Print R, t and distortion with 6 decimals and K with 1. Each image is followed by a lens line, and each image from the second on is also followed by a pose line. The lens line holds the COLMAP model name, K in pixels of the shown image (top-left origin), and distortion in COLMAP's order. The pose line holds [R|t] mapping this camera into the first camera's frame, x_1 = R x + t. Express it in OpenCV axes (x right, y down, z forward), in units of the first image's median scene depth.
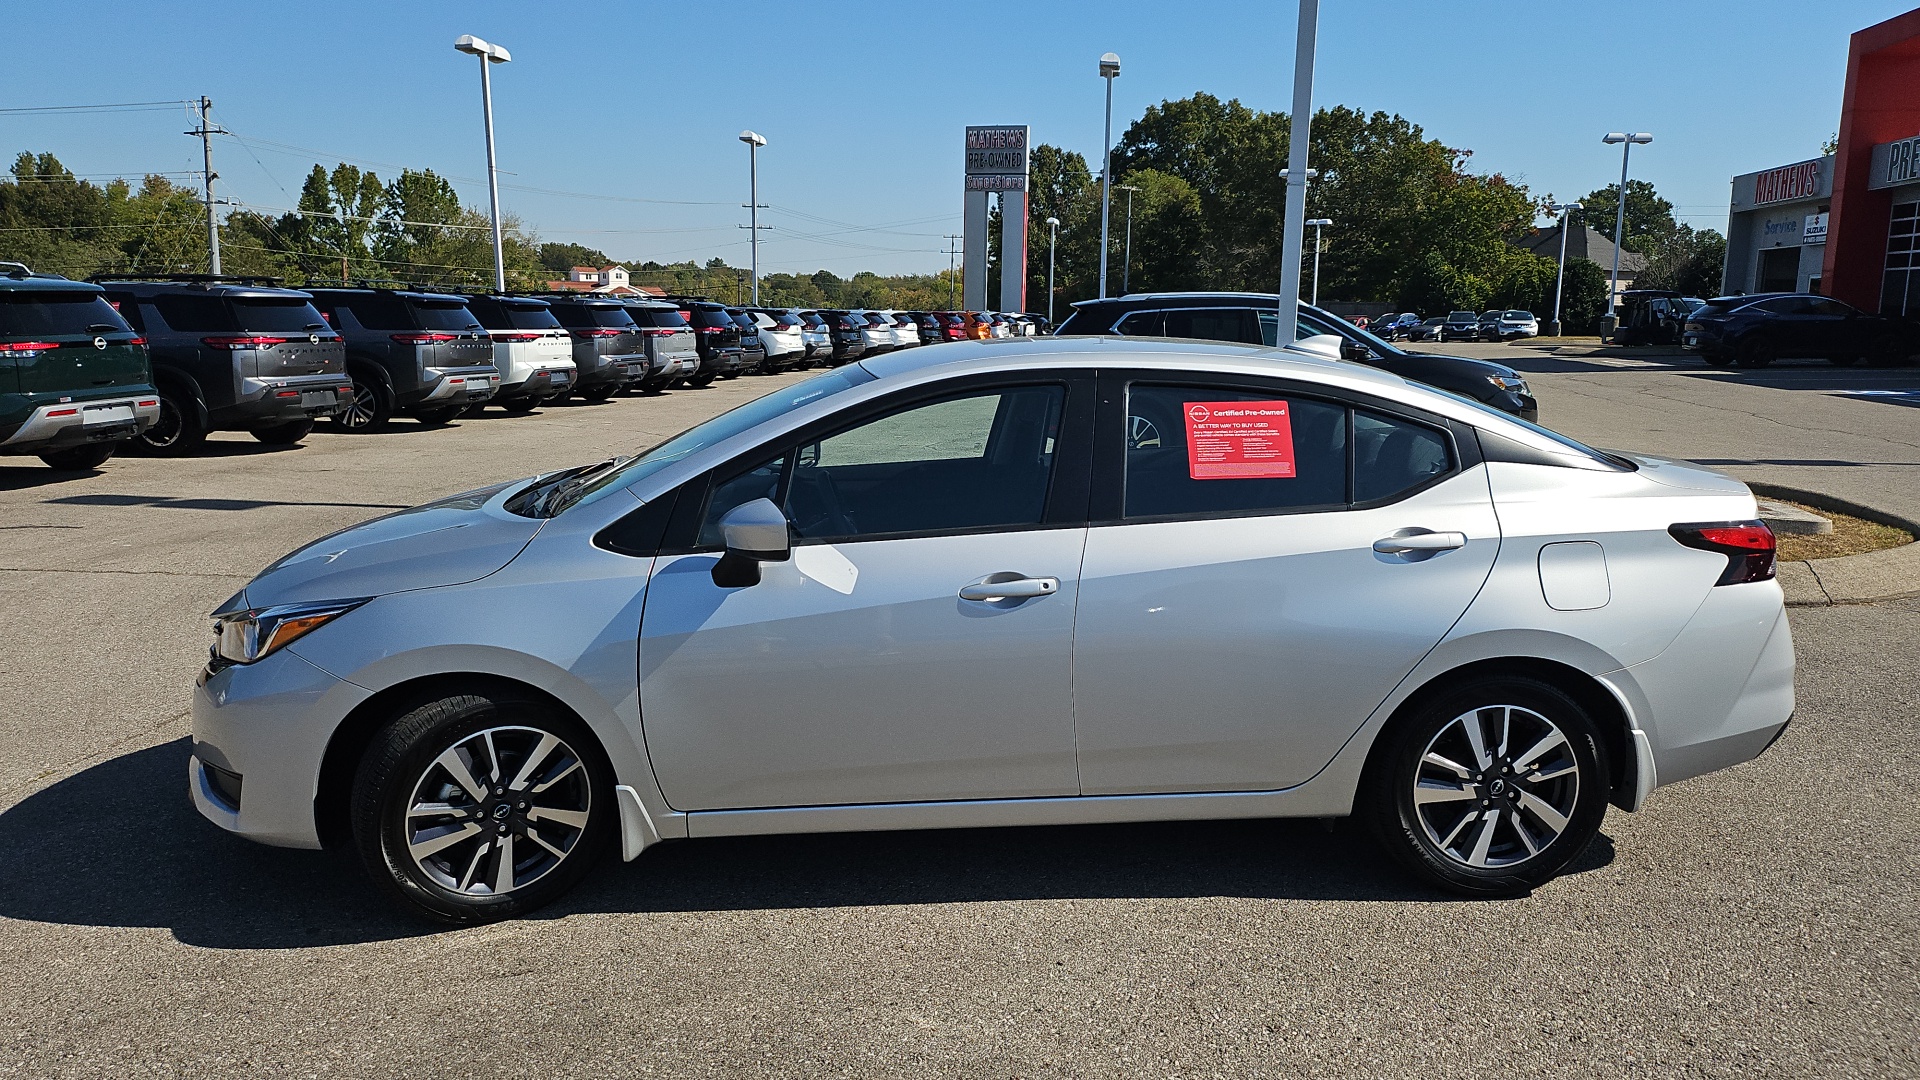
lens RADIAL K [[1350.7, 0, 977.6], [0, 1350.7, 538.6], [0, 0, 1]] dist [0.048355, -0.064352]
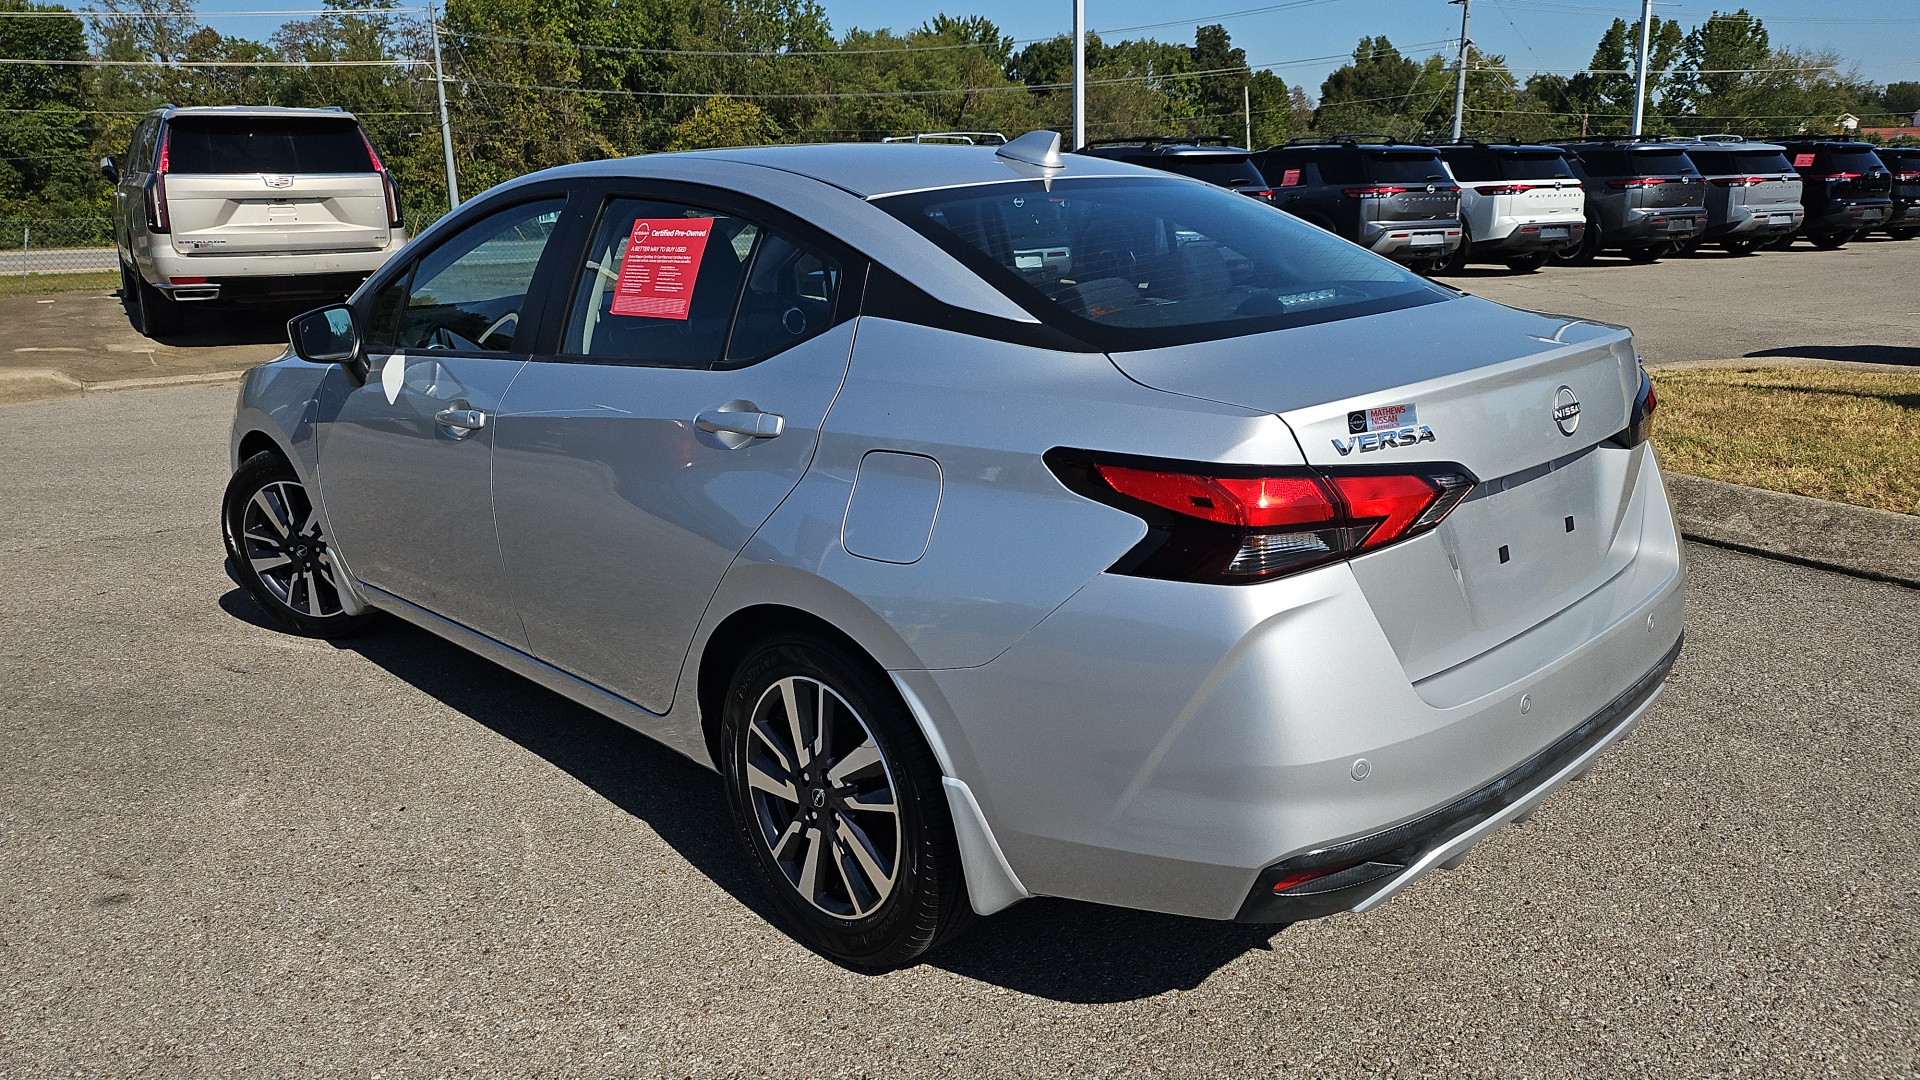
lens RADIAL K [[1350.7, 0, 977.6], [0, 1350.7, 538.6], [0, 0, 1]] dist [0.048355, -0.064352]
pose [[0.631142, 0.173541, -0.756004, 0.144816], [-0.099774, 0.984717, 0.142747, -0.007633], [0.769223, -0.014664, 0.638812, 0.099575]]
